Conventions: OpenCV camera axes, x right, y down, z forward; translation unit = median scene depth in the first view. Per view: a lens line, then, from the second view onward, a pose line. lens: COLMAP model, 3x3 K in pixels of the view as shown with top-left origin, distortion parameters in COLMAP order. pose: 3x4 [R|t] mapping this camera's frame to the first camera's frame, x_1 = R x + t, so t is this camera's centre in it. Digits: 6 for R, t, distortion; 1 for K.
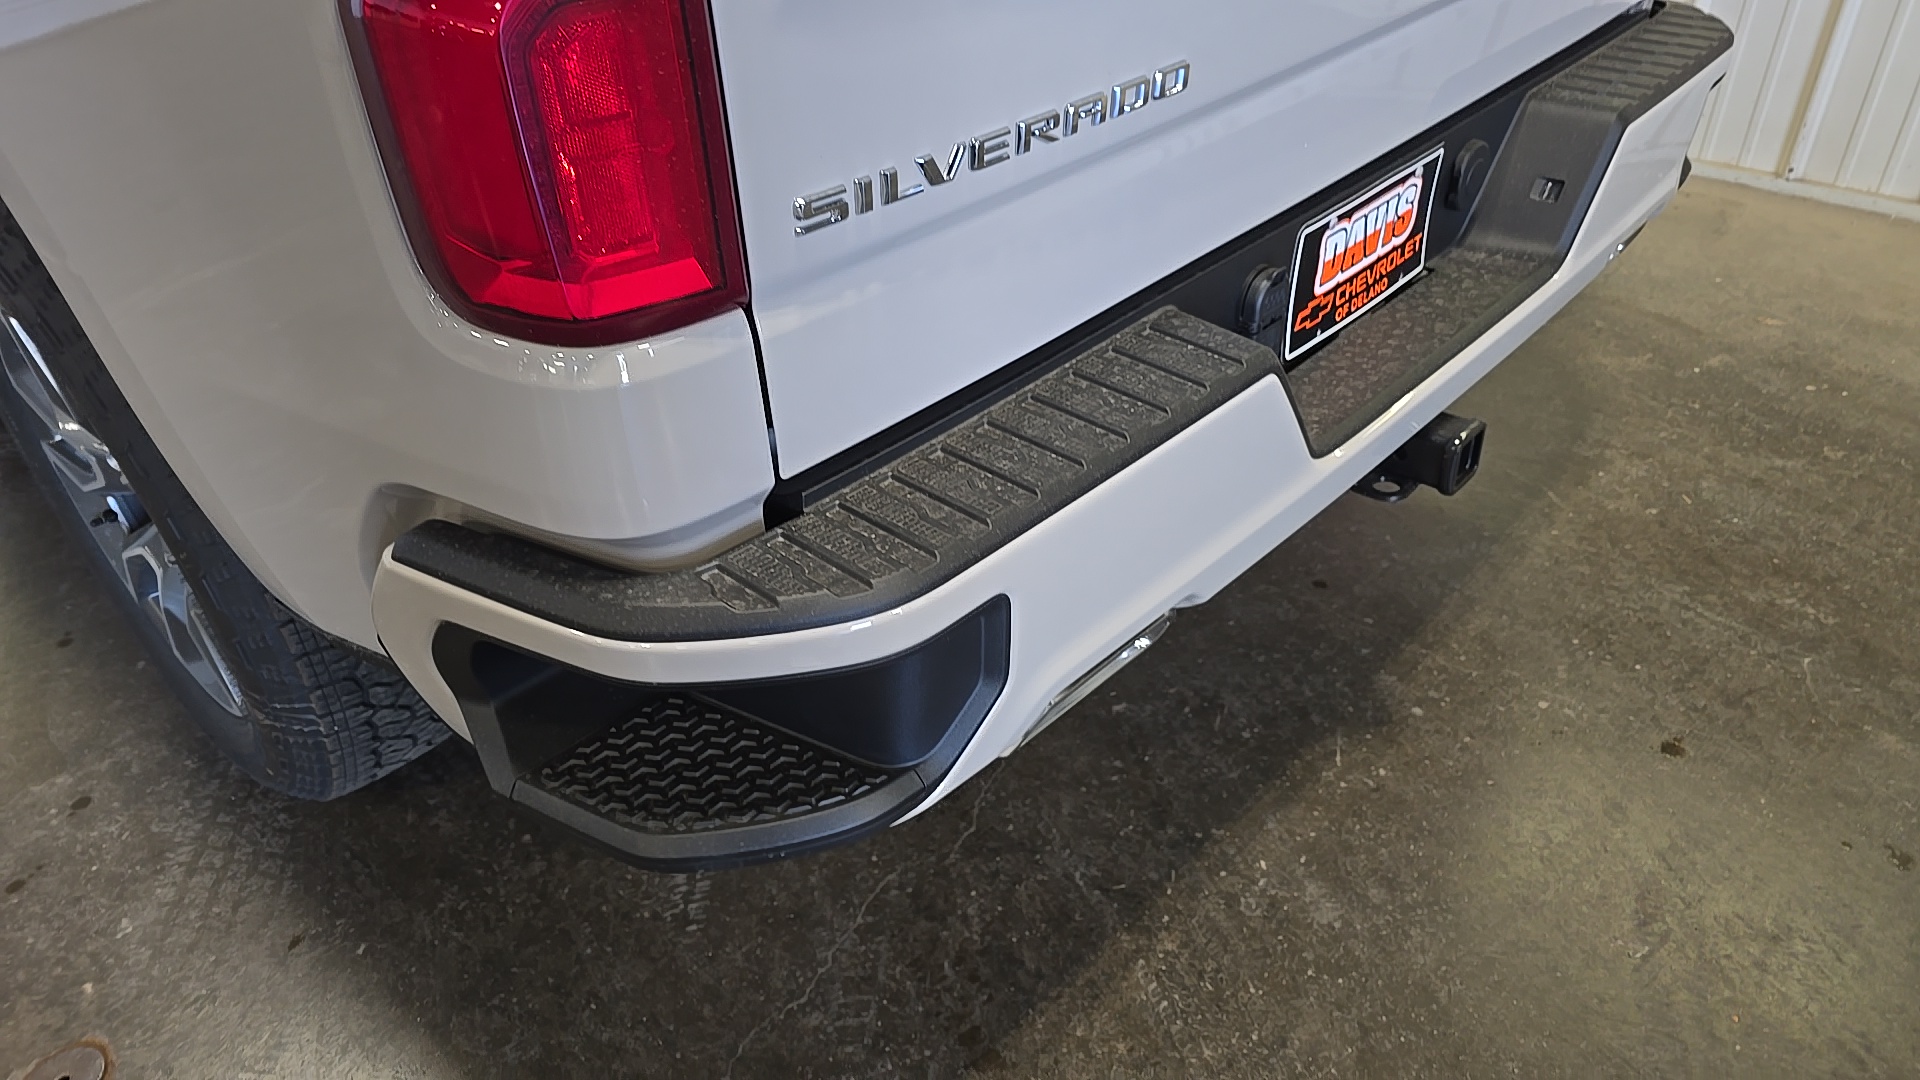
lens RADIAL K [[1296.2, 0, 958.6], [0, 1296.2, 548.7], [0, 0, 1]] dist [0.051901, -0.043245]
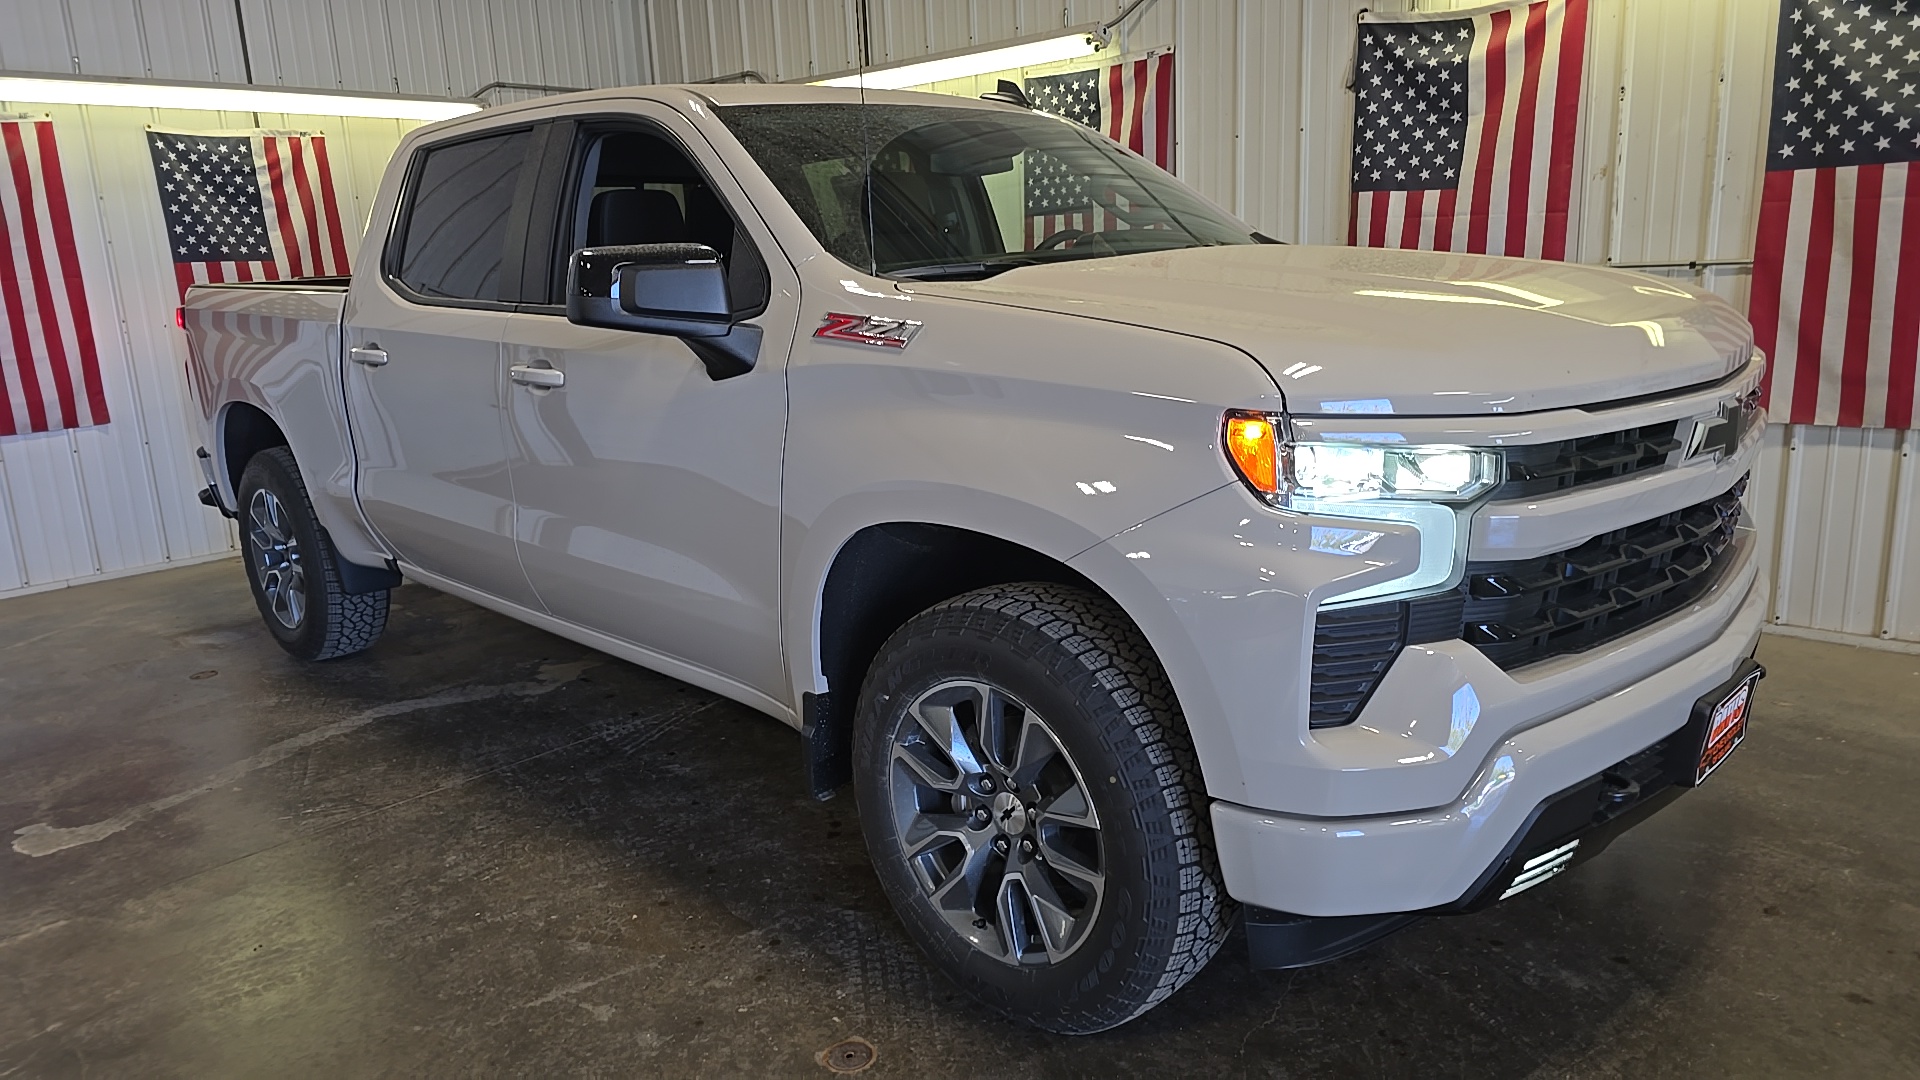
lens RADIAL K [[1296.2, 0, 954.9], [0, 1296.2, 538.1], [0, 0, 1]] dist [0.051901, -0.043245]
pose [[0.999588, -0.003233, -0.028529, -0.309072], [-0.008347, 0.917994, -0.396507, 0.289576], [0.027471, 0.396581, 0.917589, -0.520792]]
